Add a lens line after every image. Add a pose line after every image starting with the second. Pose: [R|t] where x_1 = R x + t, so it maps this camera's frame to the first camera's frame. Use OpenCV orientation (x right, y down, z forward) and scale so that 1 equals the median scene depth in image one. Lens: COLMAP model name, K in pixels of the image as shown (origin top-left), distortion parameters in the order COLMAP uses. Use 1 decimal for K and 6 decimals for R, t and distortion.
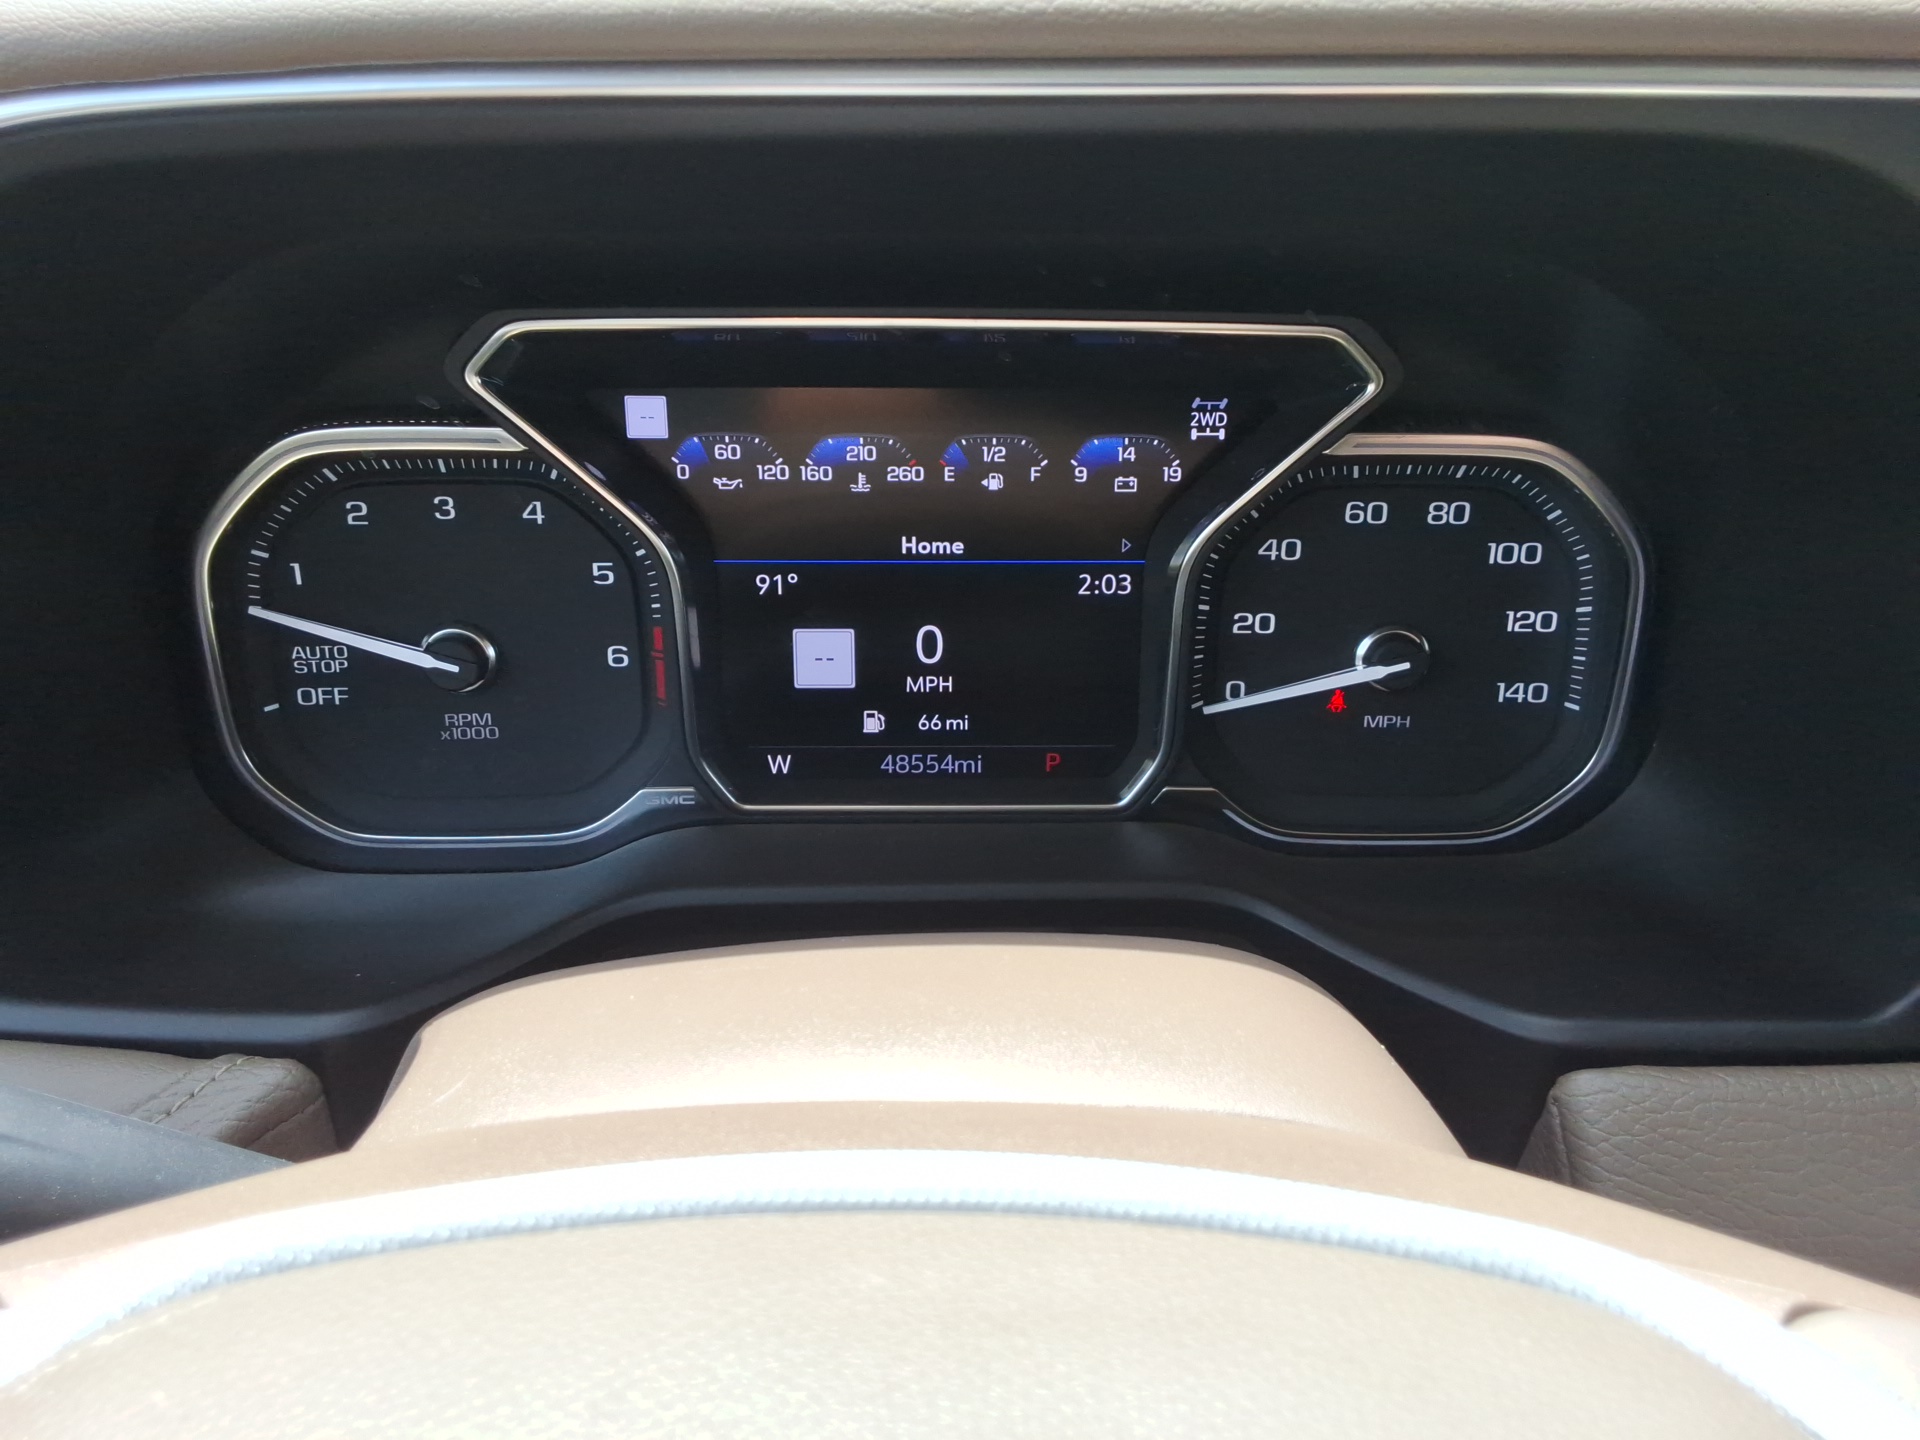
lens RADIAL K [[1541.6, 0, 961.3], [0, 1541.6, 700.8], [0, 0, 1]] dist [0.080840, -0.122896]
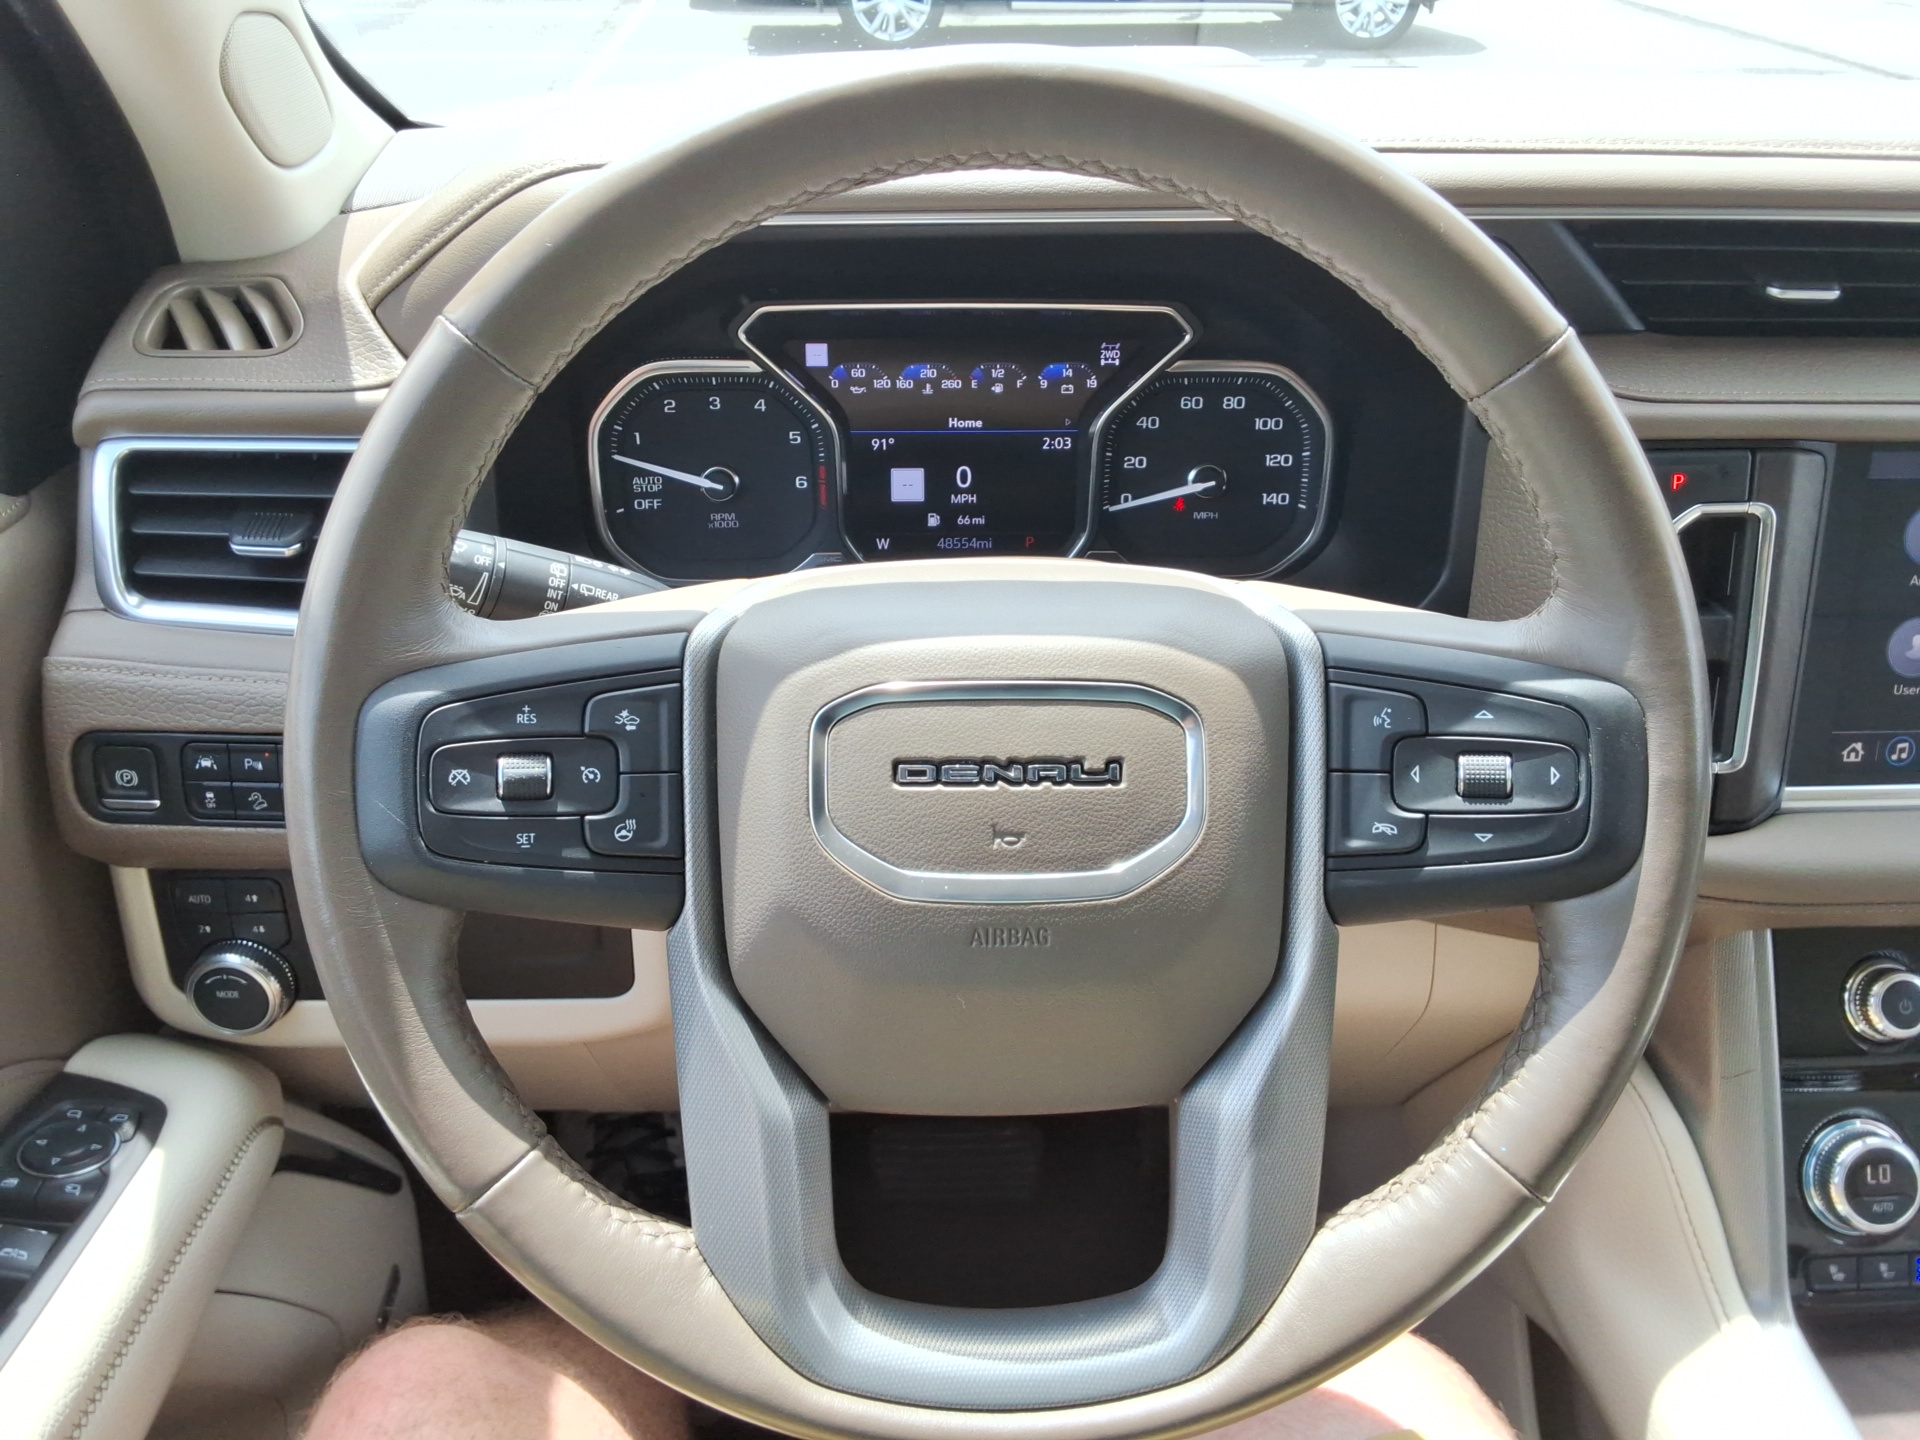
lens RADIAL K [[1541.6, 0, 965.4], [0, 1541.6, 711.2], [0, 0, 1]] dist [0.080840, -0.122896]
pose [[0.999407, -0.012928, 0.031918, -0.085320], [0.011664, 0.999153, 0.039469, 0.179861], [-0.032401, -0.039073, 0.998711, -0.915282]]
